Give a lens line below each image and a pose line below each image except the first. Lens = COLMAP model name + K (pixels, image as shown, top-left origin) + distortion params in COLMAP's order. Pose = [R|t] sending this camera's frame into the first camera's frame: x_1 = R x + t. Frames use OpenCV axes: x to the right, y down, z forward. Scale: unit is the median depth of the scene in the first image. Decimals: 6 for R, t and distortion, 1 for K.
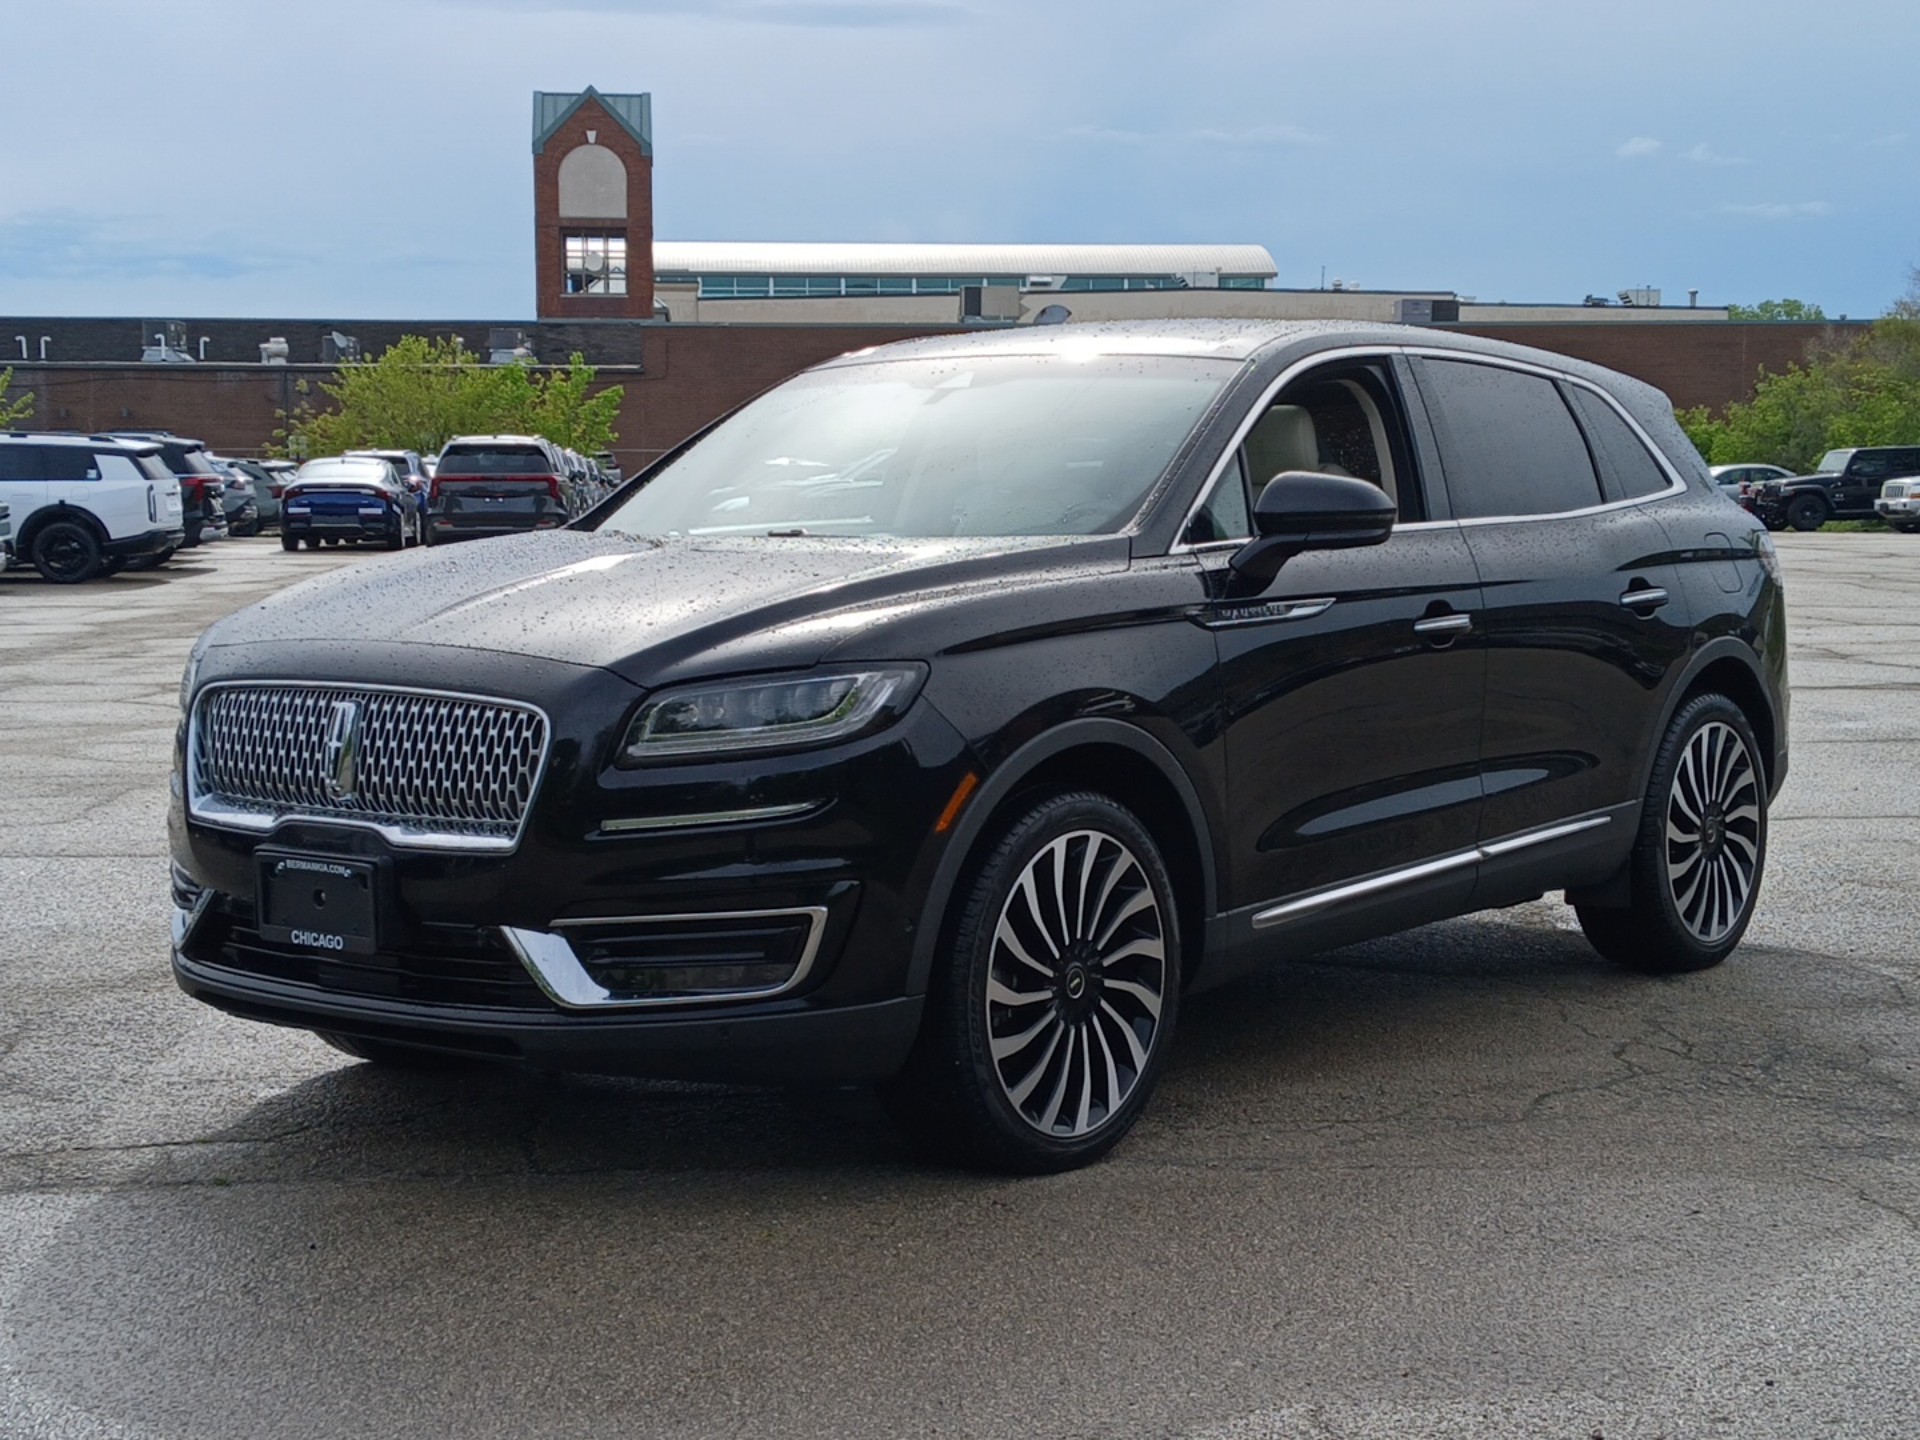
lens RADIAL K [[2847.1, 0, 950.5], [0, 2847.1, 718.6], [0, 0, 1]] dist [-0.013427, 0.000000]
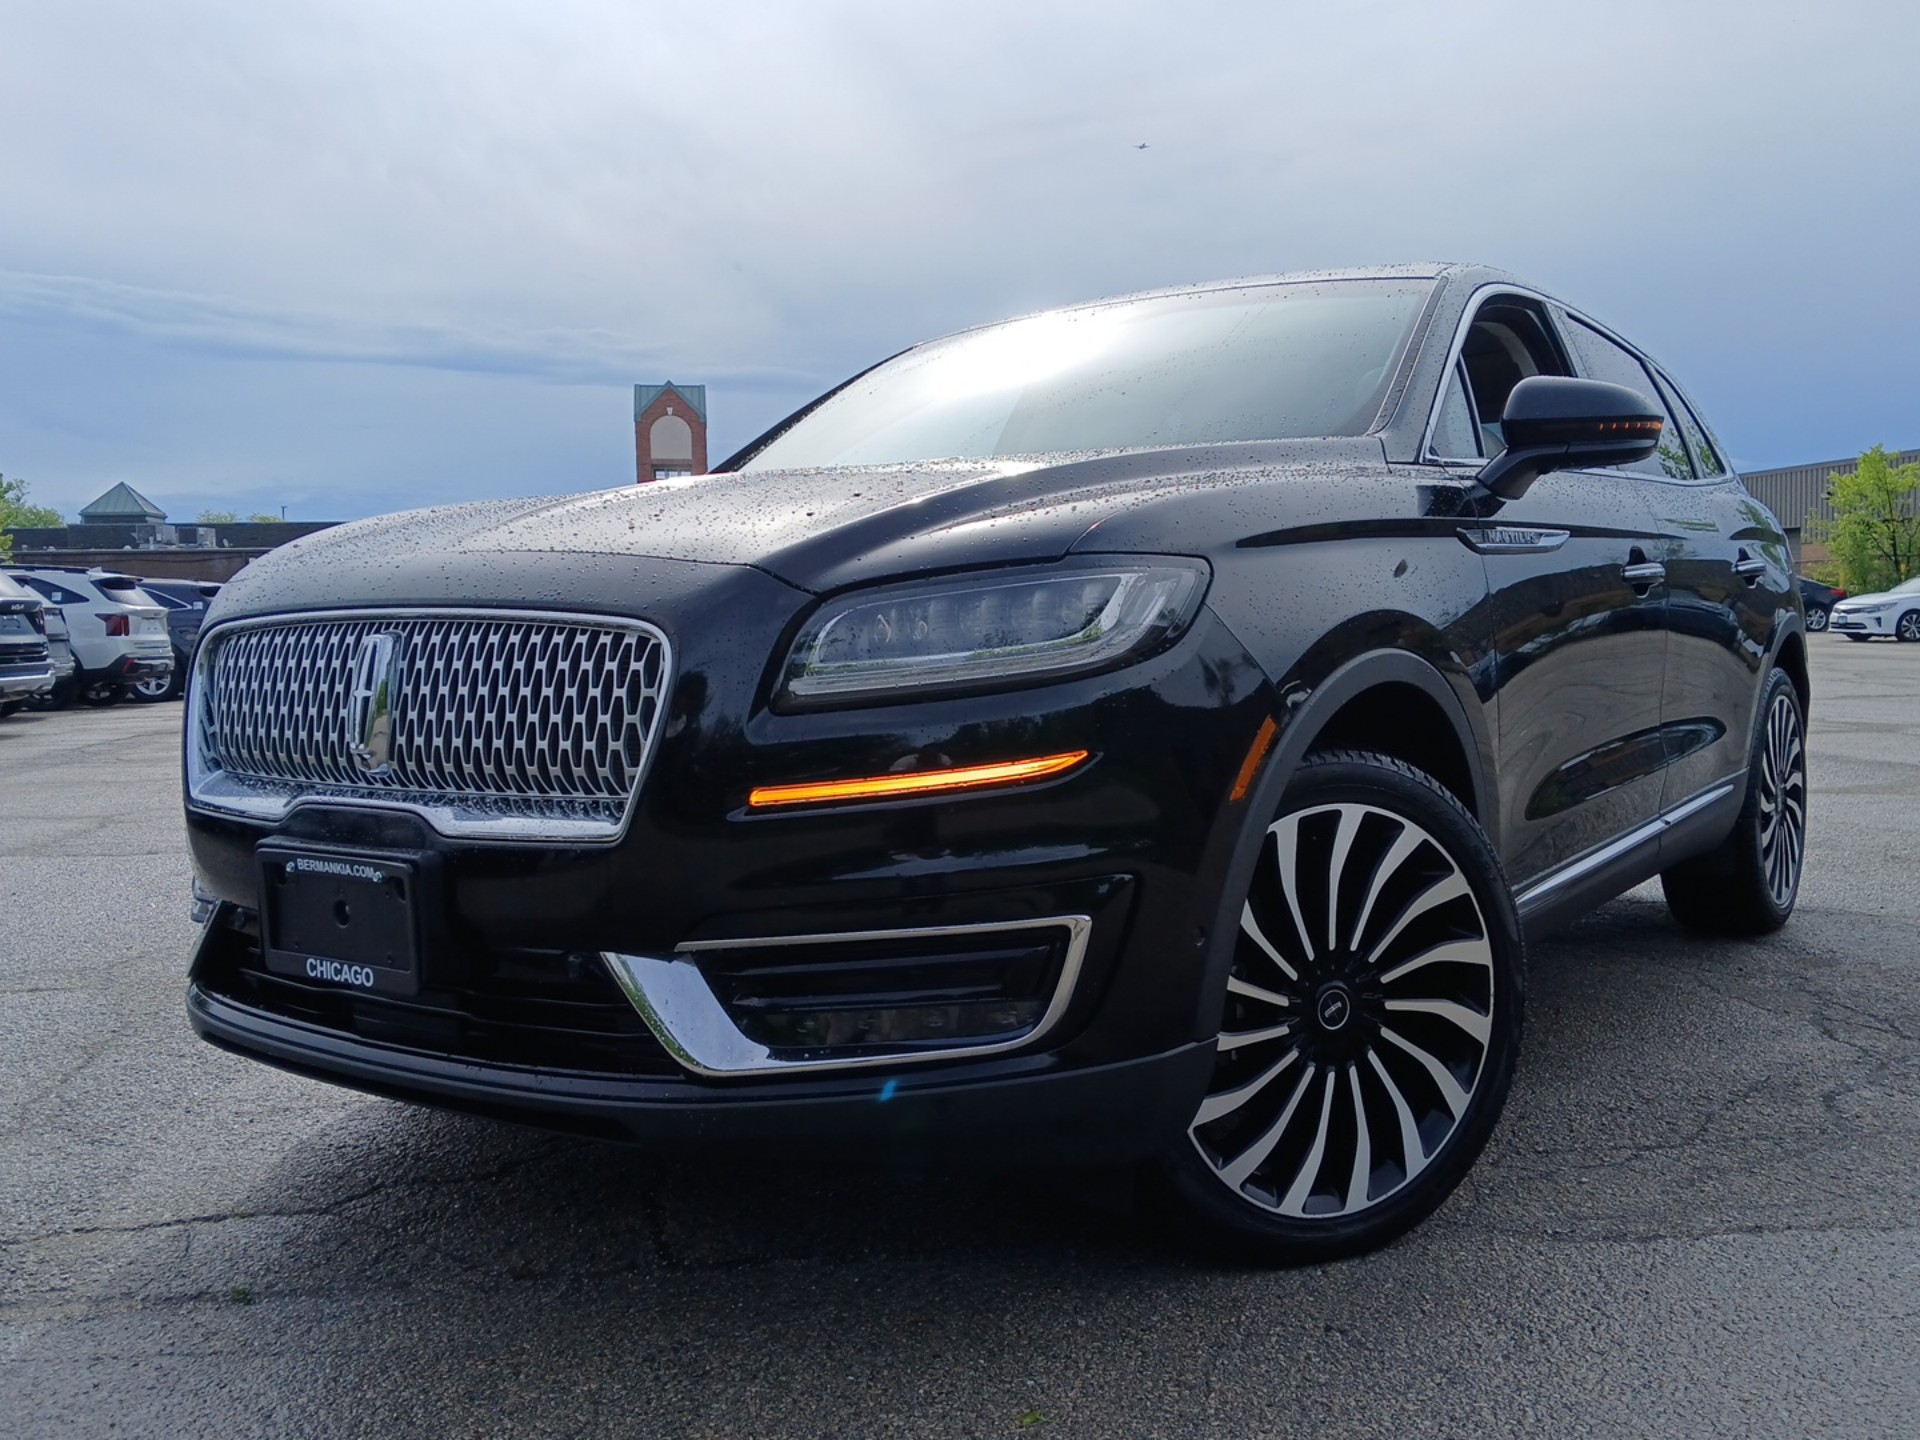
lens RADIAL K [[2076.0, 0, 972.8], [0, 2076.0, 730.5], [0, 0, 1]] dist [-0.004899, 0.000000]
pose [[0.999760, -0.017066, 0.013700, -0.073958], [0.017111, 0.999849, -0.003155, 0.022734], [-0.013645, 0.003389, 0.999901, 0.492064]]
